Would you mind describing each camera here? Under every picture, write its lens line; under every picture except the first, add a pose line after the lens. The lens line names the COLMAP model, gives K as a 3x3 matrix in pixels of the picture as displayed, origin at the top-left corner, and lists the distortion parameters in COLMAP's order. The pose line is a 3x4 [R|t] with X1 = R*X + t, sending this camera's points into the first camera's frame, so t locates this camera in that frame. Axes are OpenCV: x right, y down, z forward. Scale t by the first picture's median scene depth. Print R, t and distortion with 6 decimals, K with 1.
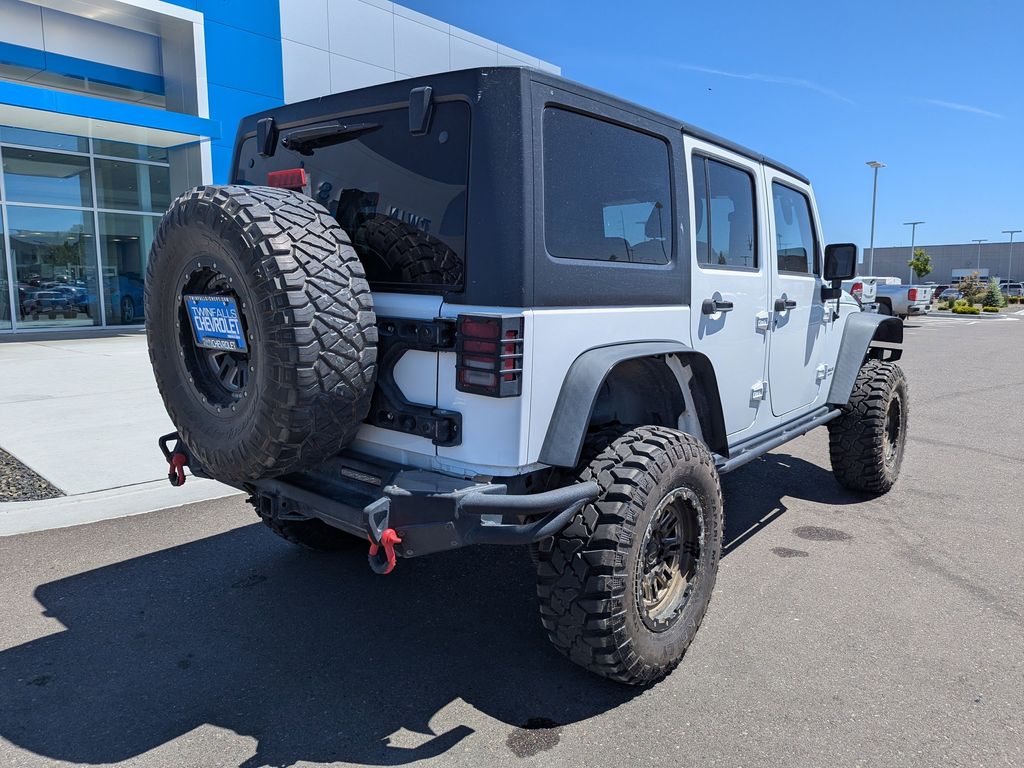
lens RADIAL K [[749.2, 0, 511.4], [0, 749.2, 381.4], [0, 0, 1]] dist [-0.006557, -0.001941]
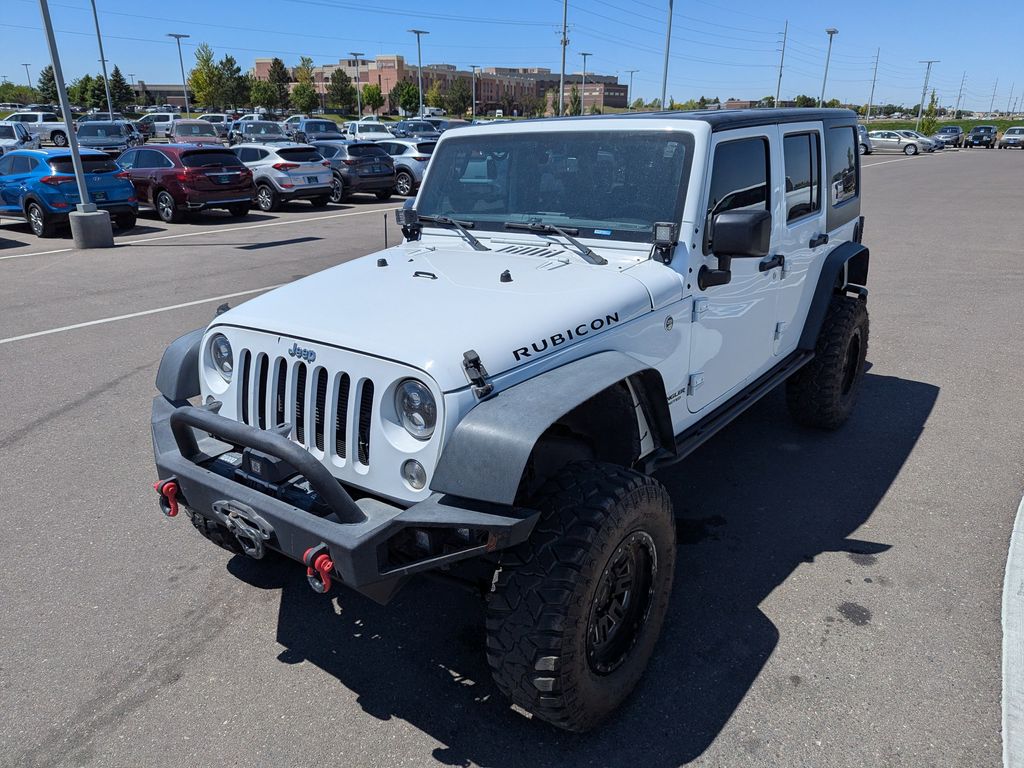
lens RADIAL K [[724.0, 0, 513.3], [0, 724.0, 380.2], [0, 0, 1]] dist [0.061507, -0.059861]
pose [[-0.999382, 0.010771, -0.033450, 0.528093], [-0.005832, 0.887825, 0.460144, -0.653509], [0.034654, 0.460055, -0.887214, 3.085714]]
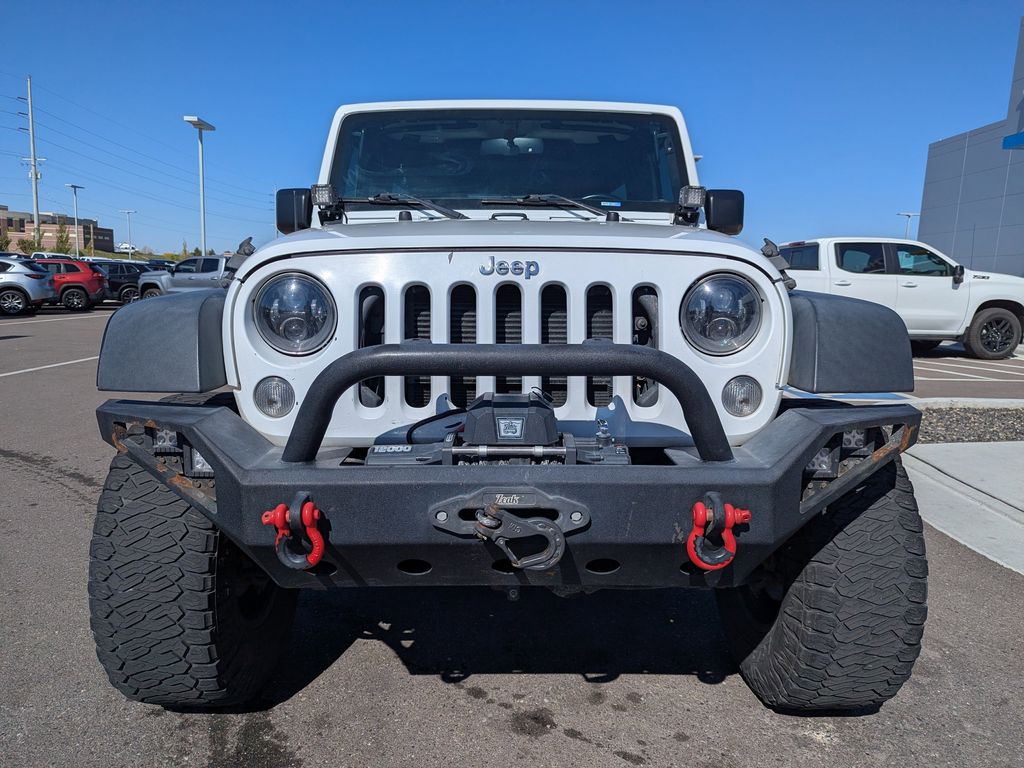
lens RADIAL K [[727.3, 0, 513.3], [0, 727.3, 393.5], [0, 0, 1]] dist [0.061884, -0.063579]
pose [[-0.776808, 0.069609, -0.625878, 1.179197], [-0.116714, 0.960739, 0.251712, -0.304000], [0.618827, 0.268581, -0.738185, 2.728420]]
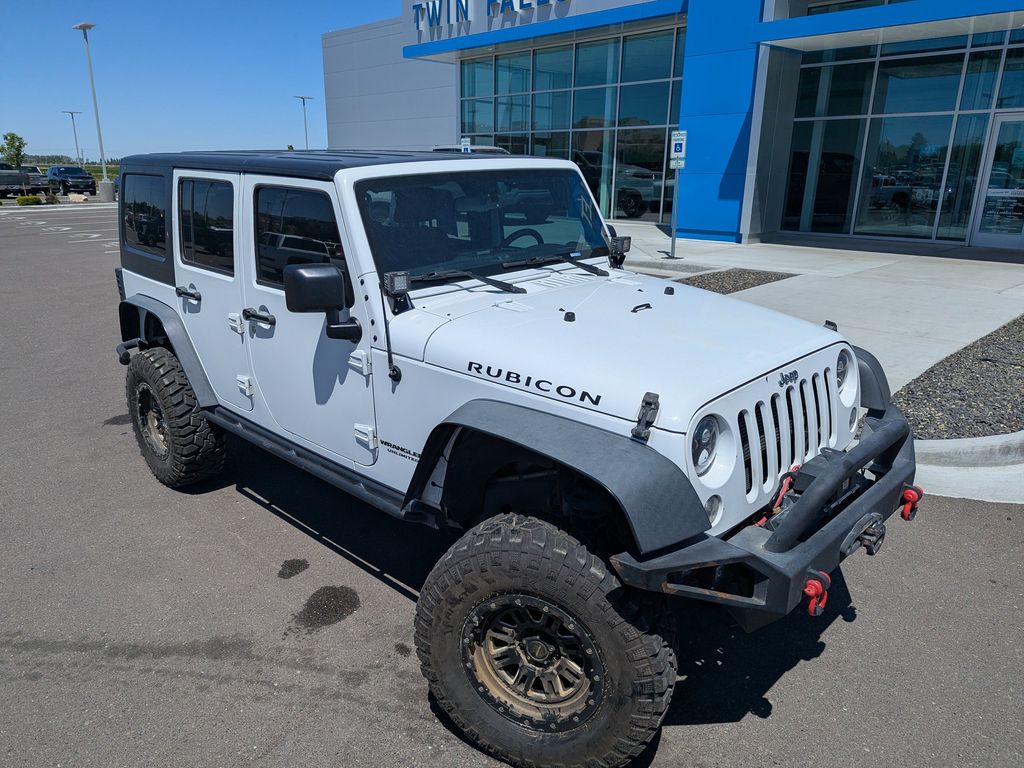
lens RADIAL K [[710.6, 0, 500.4], [0, 710.6, 403.0], [0, 0, 1]] dist [0.052759, -0.046721]
pose [[-0.109931, 0.311748, -0.943784, 1.731965], [-0.138608, 0.935452, 0.325141, -0.476754], [0.984227, 0.166559, -0.059624, 1.907452]]
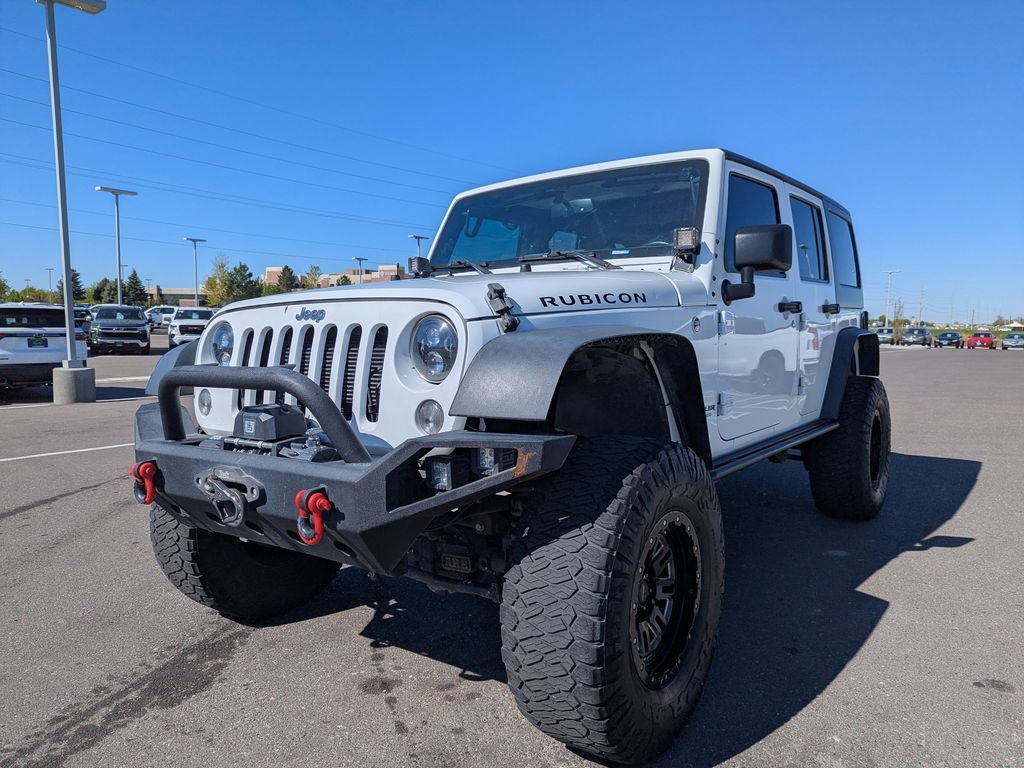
lens RADIAL K [[726.9, 0, 511.0], [0, 726.9, 384.4], [0, 0, 1]] dist [0.060411, -0.056532]
pose [[-0.999008, -0.008011, -0.043809, 0.566205], [-0.017224, 0.976641, 0.214188, -0.359584], [0.041070, 0.214730, -0.975810, 3.111206]]
